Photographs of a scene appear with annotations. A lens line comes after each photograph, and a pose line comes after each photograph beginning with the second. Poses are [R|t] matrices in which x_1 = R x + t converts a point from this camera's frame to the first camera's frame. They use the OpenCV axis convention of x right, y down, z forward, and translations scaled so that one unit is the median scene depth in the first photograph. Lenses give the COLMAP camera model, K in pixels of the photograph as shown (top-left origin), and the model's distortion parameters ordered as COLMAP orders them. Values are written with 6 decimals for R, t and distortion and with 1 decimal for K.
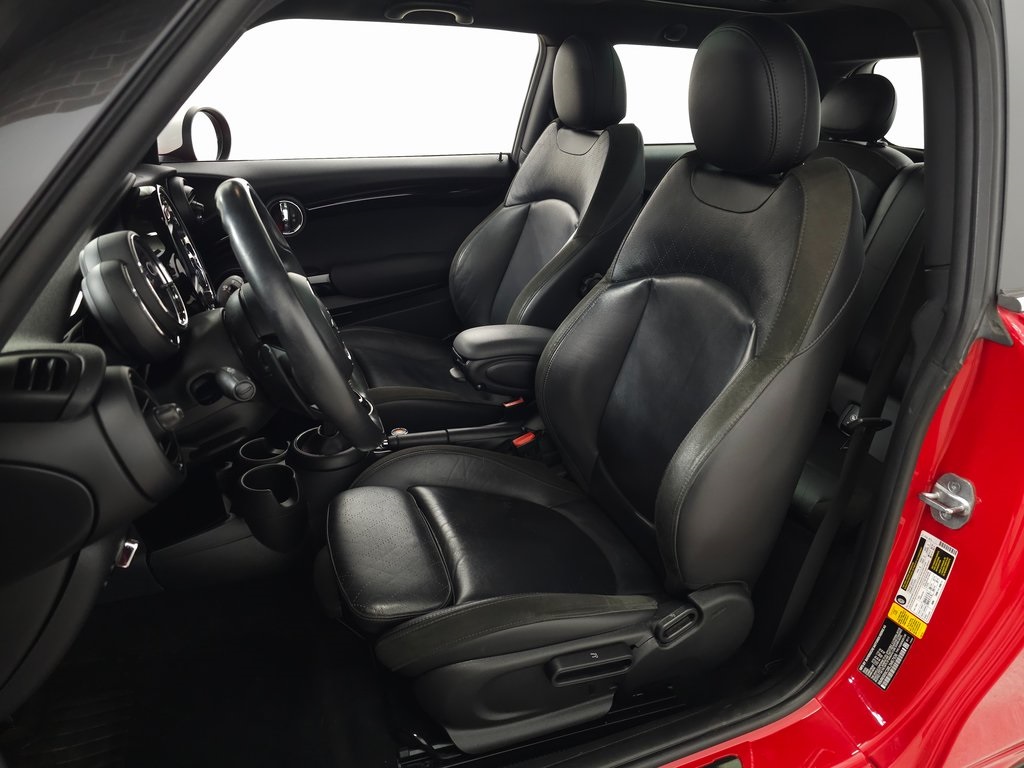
lens RADIAL K [[689.4, 0, 513.7], [0, 689.4, 389.5], [0, 0, 1]] dist [0.055304, -0.062249]
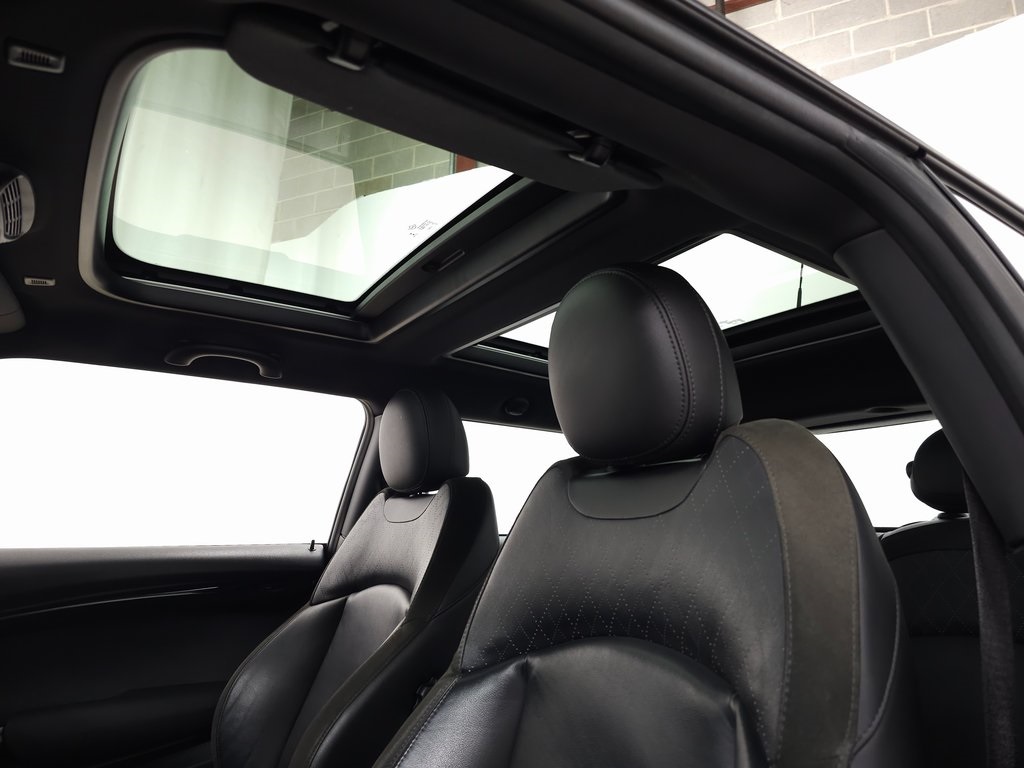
lens RADIAL K [[689.4, 0, 513.7], [0, 689.4, 389.5], [0, 0, 1]] dist [0.055304, -0.062249]
pose [[0.978557, 0.031410, 0.203568, 0.042976], [0.098339, 0.797149, -0.595720, 0.008550], [-0.180985, 0.602965, 0.776967, 0.290703]]
